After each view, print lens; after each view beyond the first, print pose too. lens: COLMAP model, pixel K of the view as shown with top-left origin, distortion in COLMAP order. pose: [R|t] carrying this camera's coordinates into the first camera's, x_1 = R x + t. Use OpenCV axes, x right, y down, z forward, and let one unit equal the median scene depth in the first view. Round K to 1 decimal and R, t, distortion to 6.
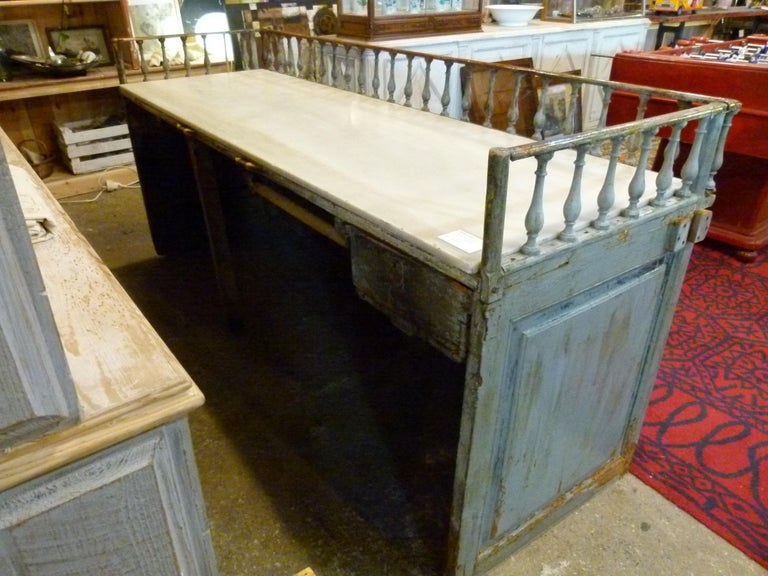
lens RADIAL K [[581.3, 0, 378.7], [0, 581.3, 283.9], [0, 0, 1]] dist [0.074043, -0.094074]
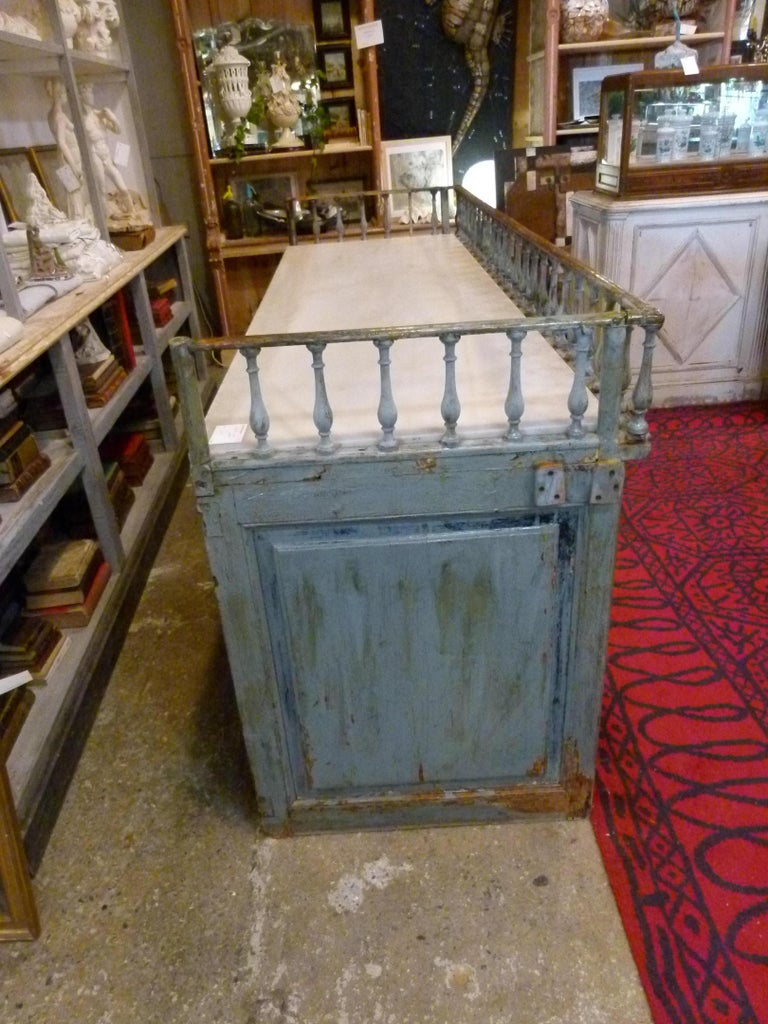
lens RADIAL K [[775.1, 0, 381.2], [0, 775.1, 517.1], [0, 0, 1]] dist [0.074043, -0.094074]
pose [[0.833562, 0.221463, -0.506092, 0.313753], [-0.217061, 0.973745, 0.068593, -0.024690], [0.507995, 0.052676, 0.859748, 0.015850]]
